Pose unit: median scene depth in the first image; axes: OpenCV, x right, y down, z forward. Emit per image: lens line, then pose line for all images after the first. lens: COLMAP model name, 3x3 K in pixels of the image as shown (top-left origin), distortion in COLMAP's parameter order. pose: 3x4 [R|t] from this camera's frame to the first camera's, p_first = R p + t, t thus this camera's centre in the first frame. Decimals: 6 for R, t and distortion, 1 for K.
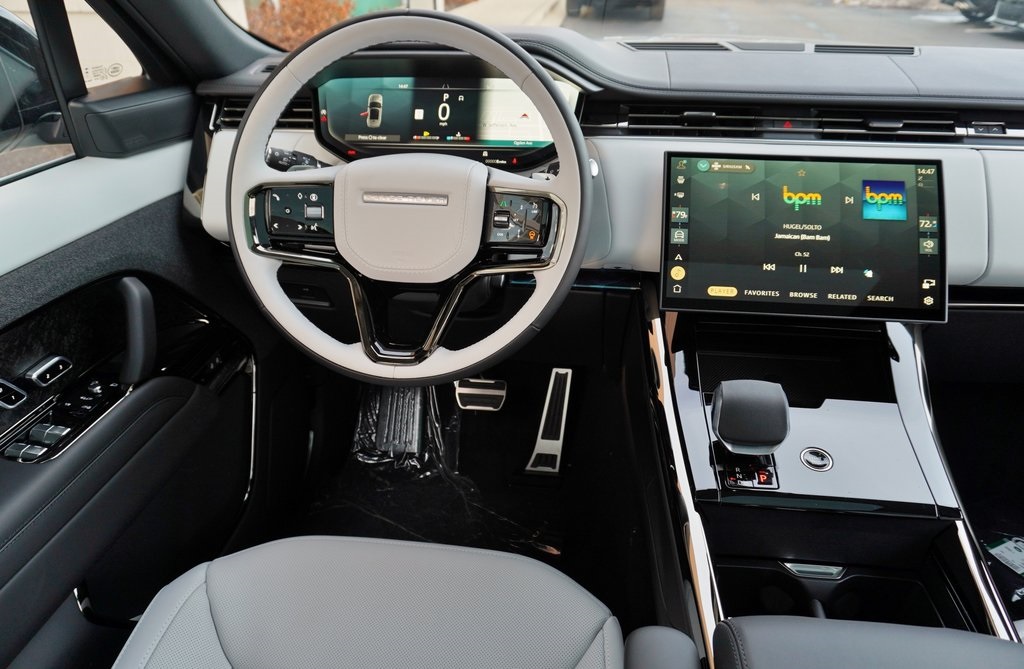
lens RADIAL K [[698.7, 0, 512.0], [0, 698.7, 334.5], [0, 0, 1]] dist [-0.036233, 0.045662]
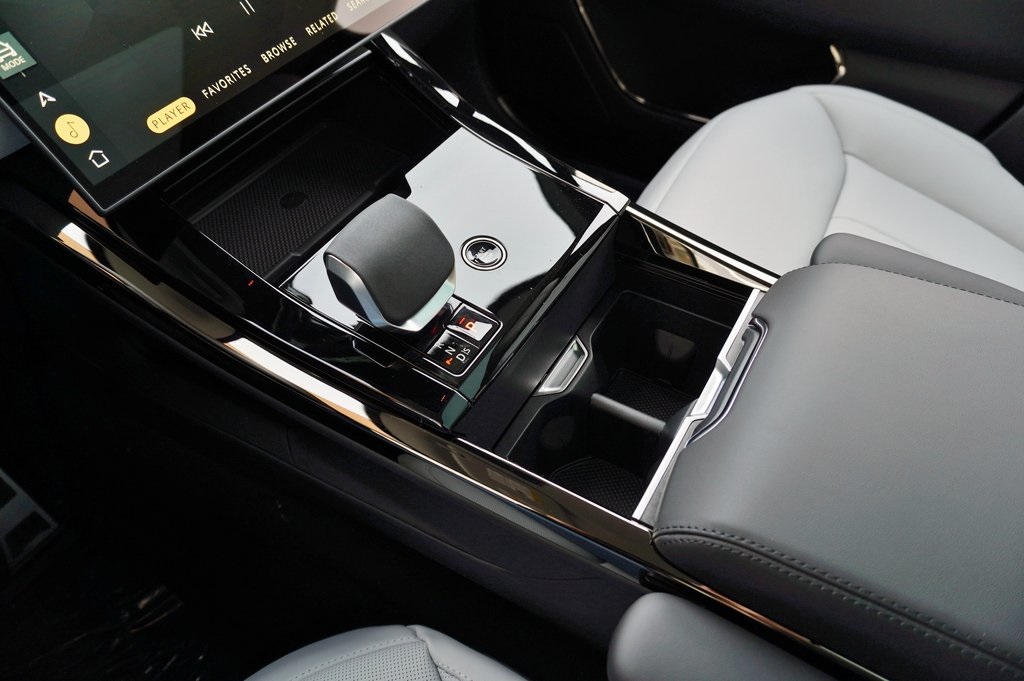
lens RADIAL K [[692.7, 0, 512.0], [0, 692.7, 340.5], [0, 0, 1]] dist [-0.043987, 0.043300]
pose [[0.427906, -0.693932, 0.579099, -0.001400], [0.472911, 0.717916, 0.510834, -0.080003], [-0.770228, 0.055273, 0.635369, 0.475807]]
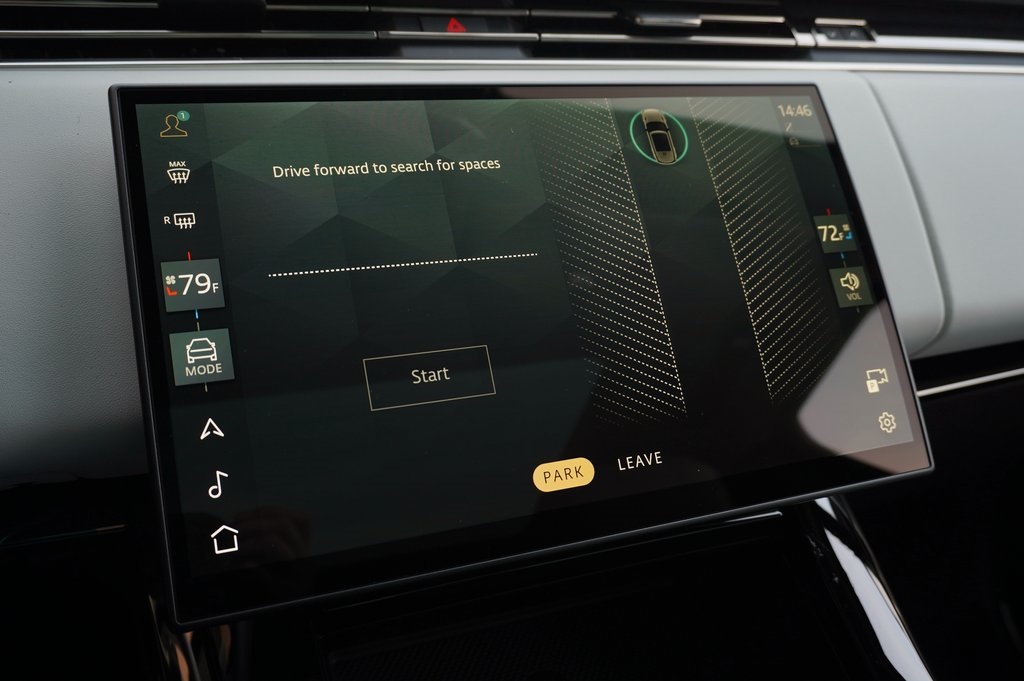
lens RADIAL K [[932.8, 0, 519.8], [0, 932.8, 340.6], [0, 0, 1]] dist [-0.022263, -0.007238]
pose [[0.877834, -0.144136, 0.456763, 0.177193], [0.196530, 0.978062, -0.069065, -0.093061], [-0.436788, 0.150395, 0.886903, 0.586360]]
